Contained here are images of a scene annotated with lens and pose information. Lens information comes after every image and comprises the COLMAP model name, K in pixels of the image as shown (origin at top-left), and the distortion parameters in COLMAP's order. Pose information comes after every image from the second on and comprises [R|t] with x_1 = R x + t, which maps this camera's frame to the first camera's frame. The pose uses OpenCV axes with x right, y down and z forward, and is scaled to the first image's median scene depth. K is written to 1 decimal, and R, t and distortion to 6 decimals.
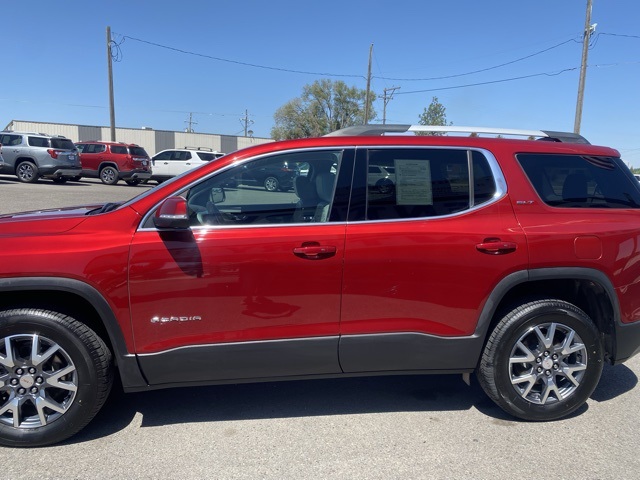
lens RADIAL K [[488.5, 0, 320.9], [0, 488.5, 238.2], [0, 0, 1]] dist [0.022305, -0.031440]
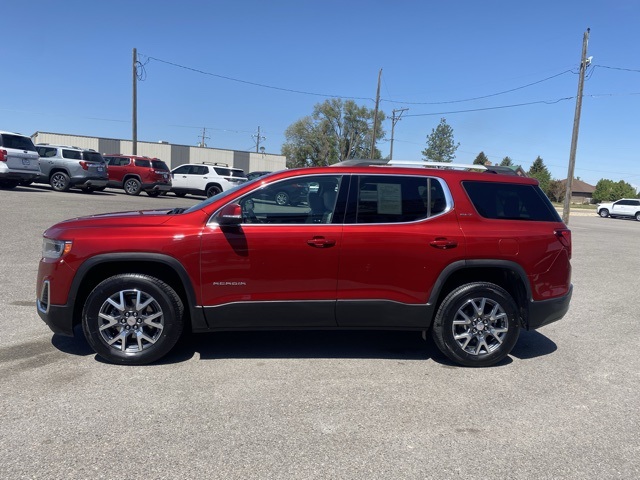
lens RADIAL K [[485.6, 0, 320.0], [0, 485.6, 240.0], [0, 0, 1]] dist [0.041672, -0.072608]
pose [[0.999469, 0.028429, -0.015932, 0.001031], [-0.028873, 0.999180, -0.028377, 0.009214], [0.015113, 0.028822, 0.999470, -0.074753]]
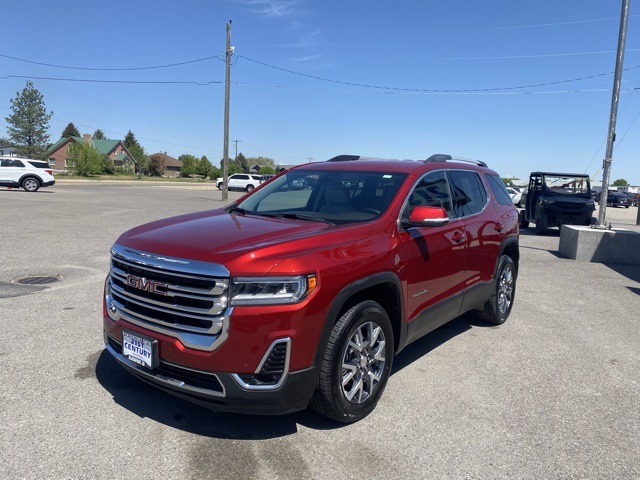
lens RADIAL K [[488.5, 0, 320.9], [0, 488.5, 238.2], [0, 0, 1]] dist [0.022305, -0.031440]
pose [[0.709611, -0.075435, 0.700544, -0.213546], [0.069155, 0.996908, 0.037297, -0.009675], [-0.701191, 0.021979, 0.712634, 0.029073]]
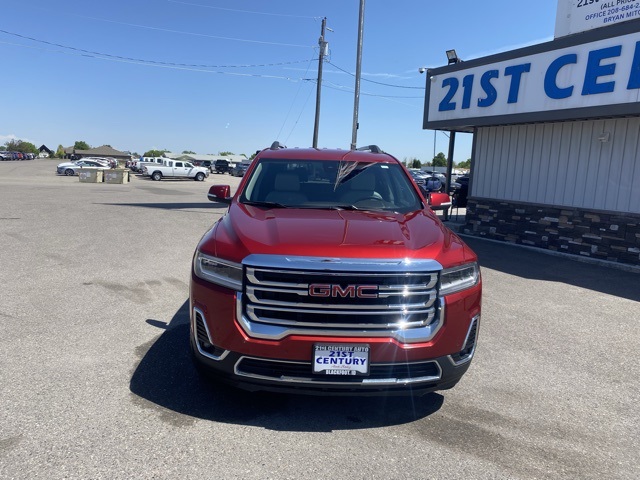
lens RADIAL K [[488.5, 0, 320.9], [0, 488.5, 238.2], [0, 0, 1]] dist [0.022305, -0.031440]
pose [[0.099771, -0.160032, 0.982057, -0.288983], [0.094583, 0.984037, 0.150746, -0.031932], [-0.990505, 0.077846, 0.113315, 0.171653]]
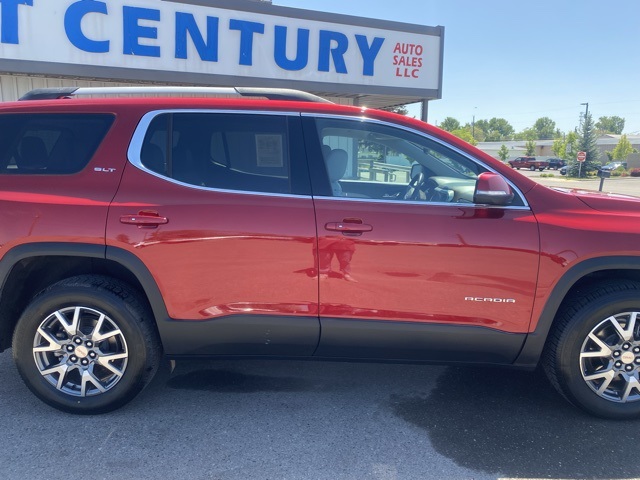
lens RADIAL K [[488.5, 0, 320.9], [0, 488.5, 238.2], [0, 0, 1]] dist [0.022305, -0.031440]
pose [[-0.988396, -0.054522, 0.141775, -0.028986], [-0.008943, 0.952631, 0.303999, -0.050047], [-0.151633, 0.299203, -0.942064, 0.386071]]
